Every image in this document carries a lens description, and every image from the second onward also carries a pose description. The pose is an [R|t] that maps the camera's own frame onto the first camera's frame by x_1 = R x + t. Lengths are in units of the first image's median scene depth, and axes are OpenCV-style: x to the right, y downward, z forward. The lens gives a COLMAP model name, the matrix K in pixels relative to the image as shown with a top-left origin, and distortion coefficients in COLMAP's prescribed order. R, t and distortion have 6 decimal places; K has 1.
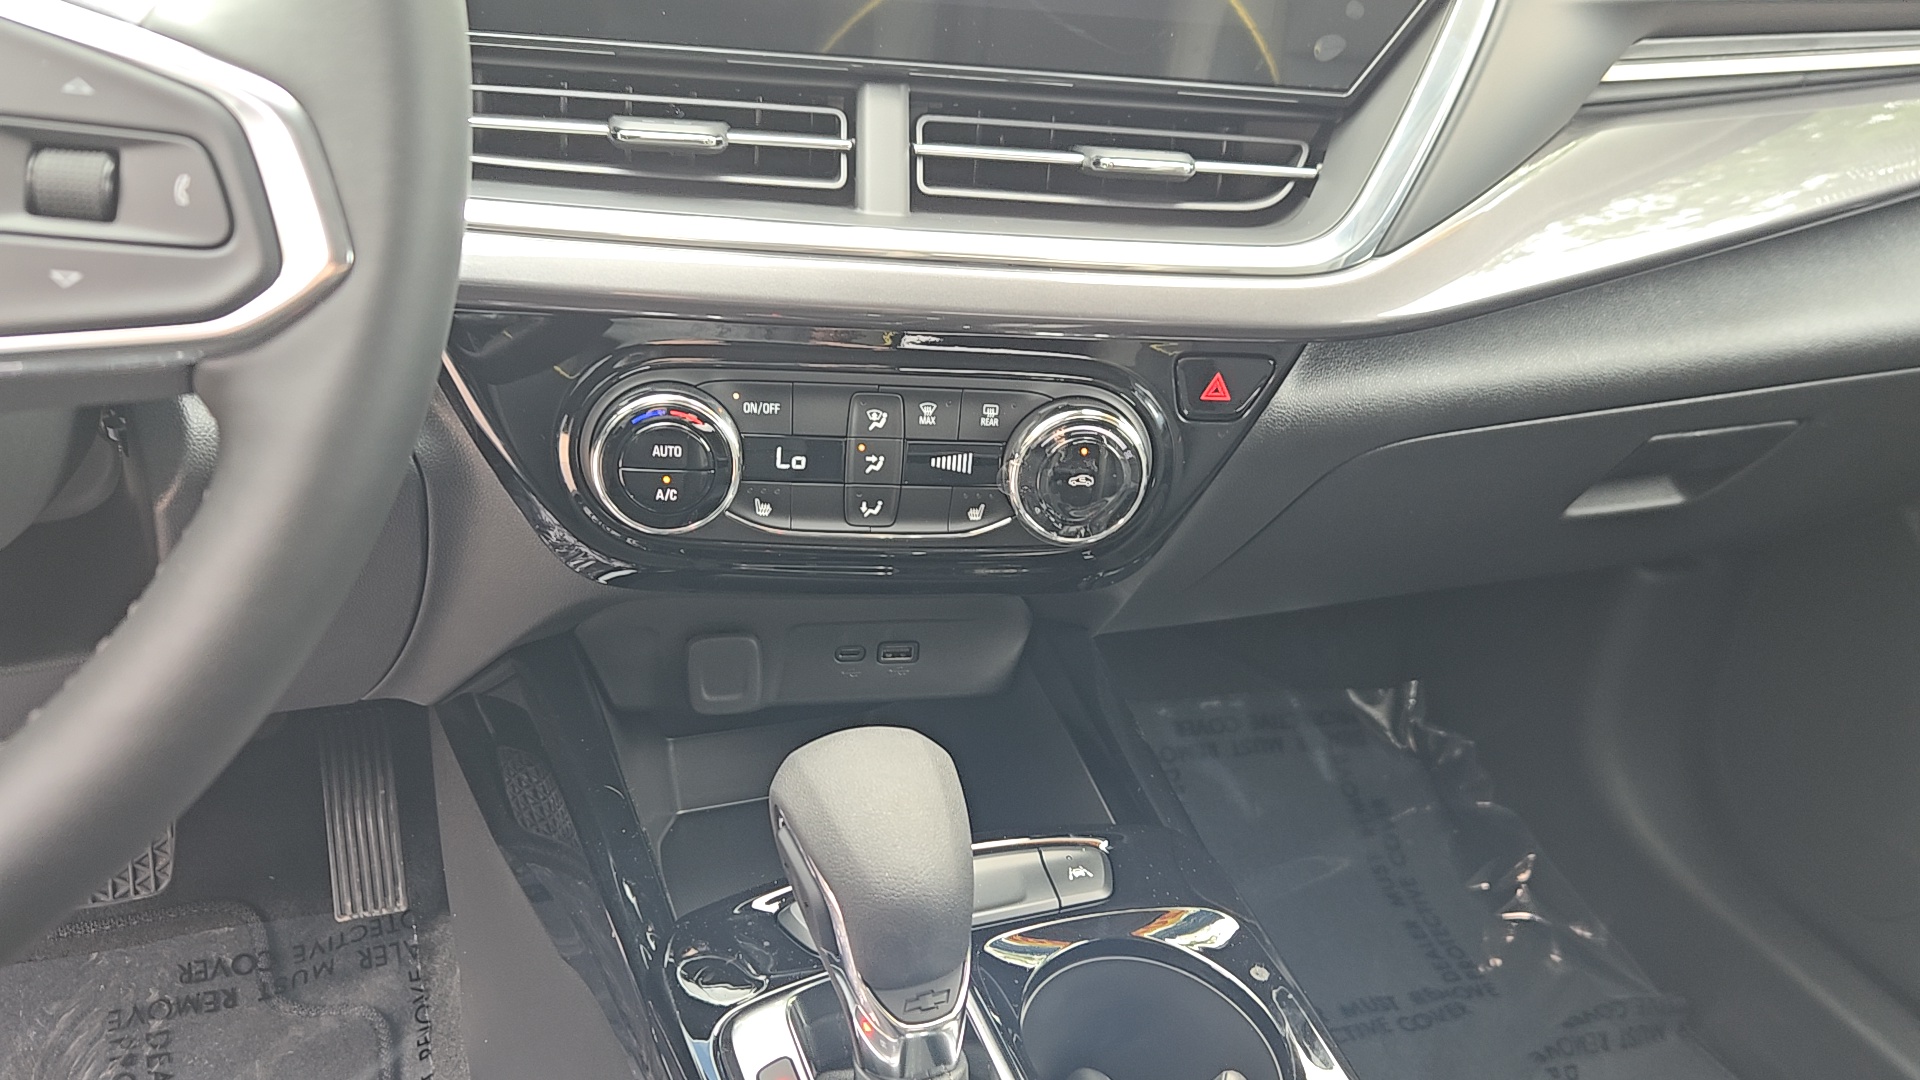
lens RADIAL K [[1592.2, 0, 952.0], [0, 1592.2, 535.7], [0, 0, 1]] dist [0.001631, 0.002408]
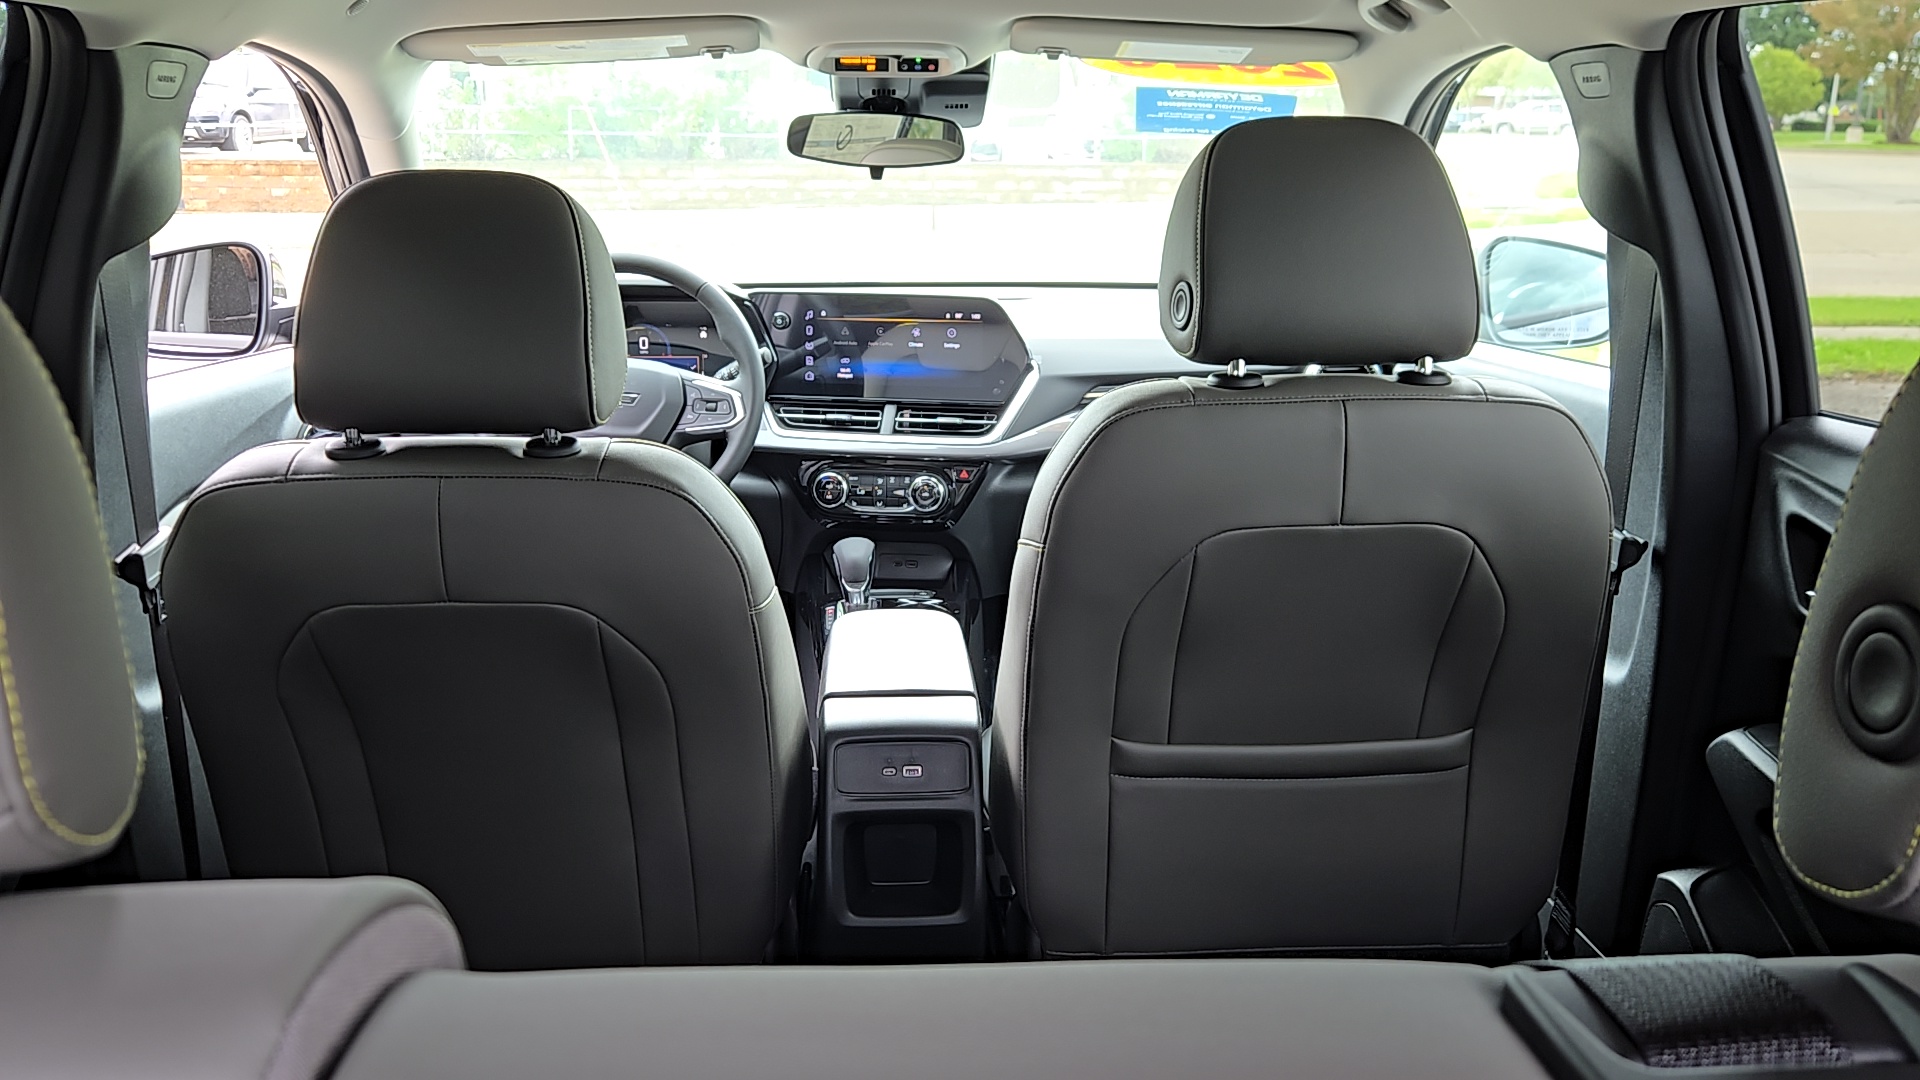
lens RADIAL K [[1557.2, 0, 967.8], [0, 1557.2, 538.7], [0, 0, 1]] dist [0.053232, -0.043049]
pose [[0.941075, -0.015576, -0.337840, 1.377056], [-0.069009, 0.969078, -0.236910, 0.911967], [0.331083, 0.246264, 0.910900, -2.315192]]
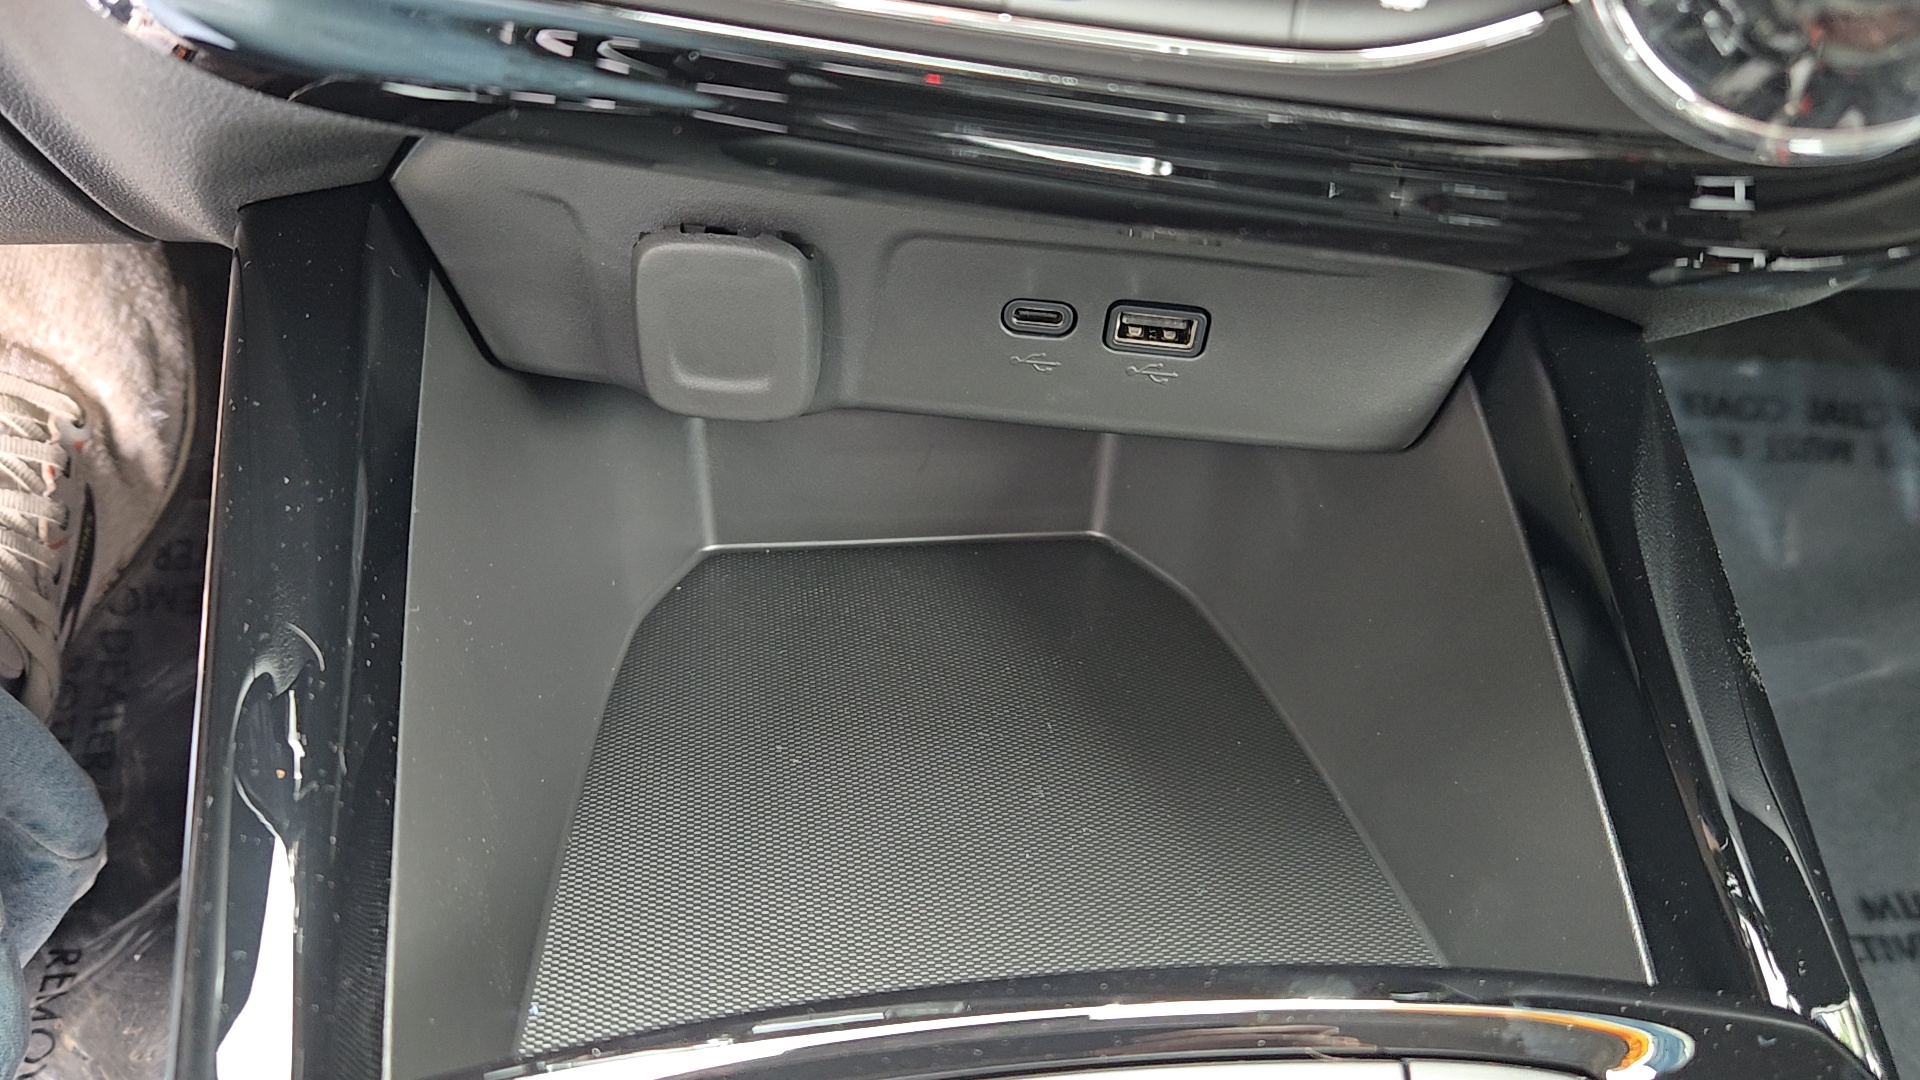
lens RADIAL K [[1621.7, 0, 960.8], [0, 1621.7, 511.2], [0, 0, 1]] dist [-0.027139, -0.007597]
pose [[0.962383, 0.176484, -0.206573, 0.012898], [-0.107596, 0.945709, 0.306689, -0.004805], [0.249484, -0.272926, 0.929123, 0.658541]]
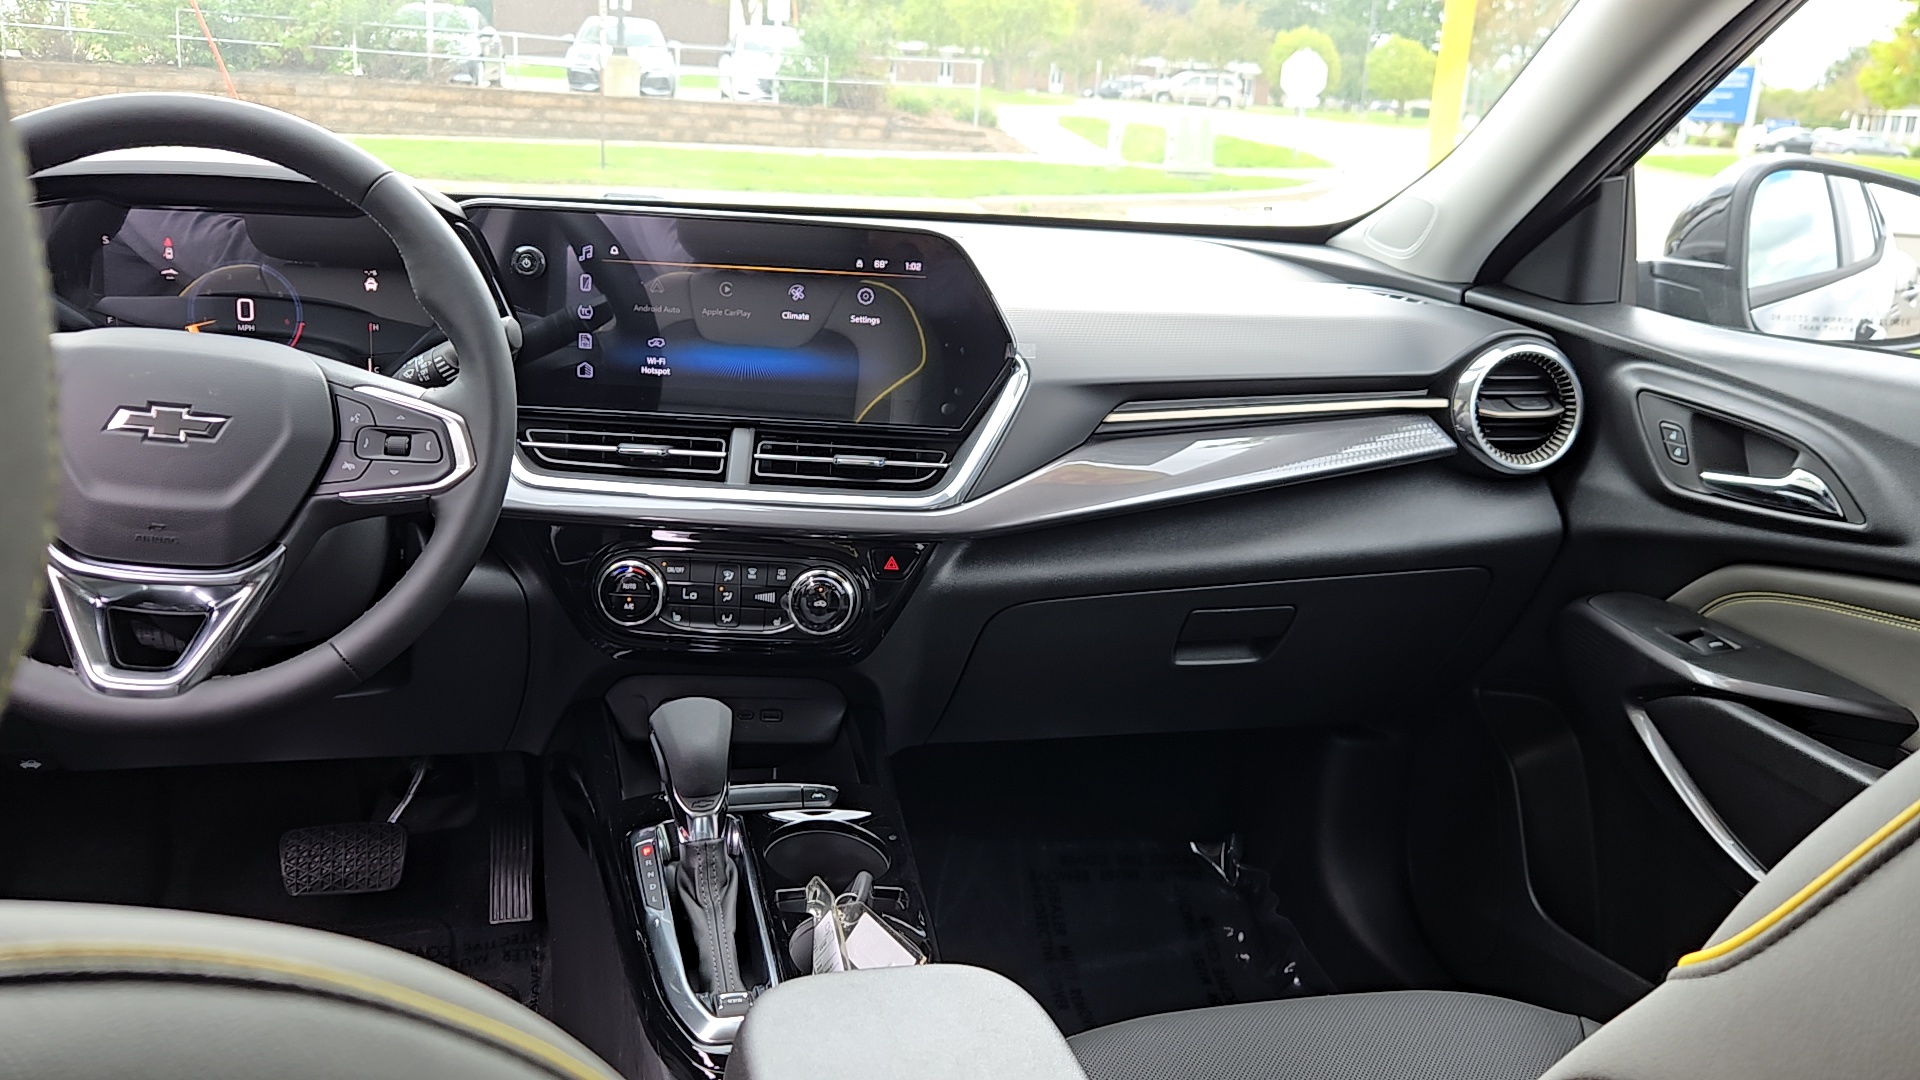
lens RADIAL K [[1575.1, 0, 960.0], [0, 1575.1, 540.0], [0, 0, 1]] dist [0.003198, 0.003793]
pose [[0.990525, -0.006520, -0.137179, 0.503085], [-0.023683, 0.975798, -0.217386, 0.304329], [0.135276, 0.218575, 0.966398, -0.938259]]
